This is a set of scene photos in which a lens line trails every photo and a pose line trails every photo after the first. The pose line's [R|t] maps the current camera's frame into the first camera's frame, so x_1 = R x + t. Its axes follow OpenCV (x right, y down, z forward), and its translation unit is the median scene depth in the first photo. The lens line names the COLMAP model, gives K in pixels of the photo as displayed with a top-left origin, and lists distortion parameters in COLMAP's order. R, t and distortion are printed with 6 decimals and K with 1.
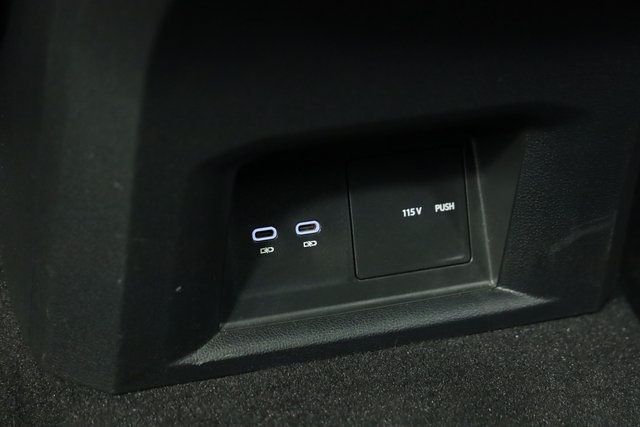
lens RADIAL K [[1875.1, 0, 319.4], [0, 1875.1, 212.0], [0, 0, 1]] dist [0.710463, 0.000000]
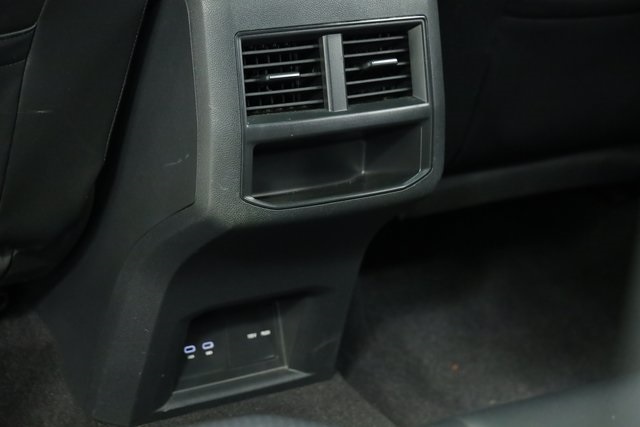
lens RADIAL K [[1844.2, 0, 321.2], [0, 1844.2, 213.3], [0, 0, 1]] dist [0.813295, 0.000000]
pose [[0.968645, -0.027147, 0.246961, -0.398811], [0.043213, 0.997270, -0.059869, -0.009504], [-0.244662, 0.068663, 0.967174, -1.096005]]
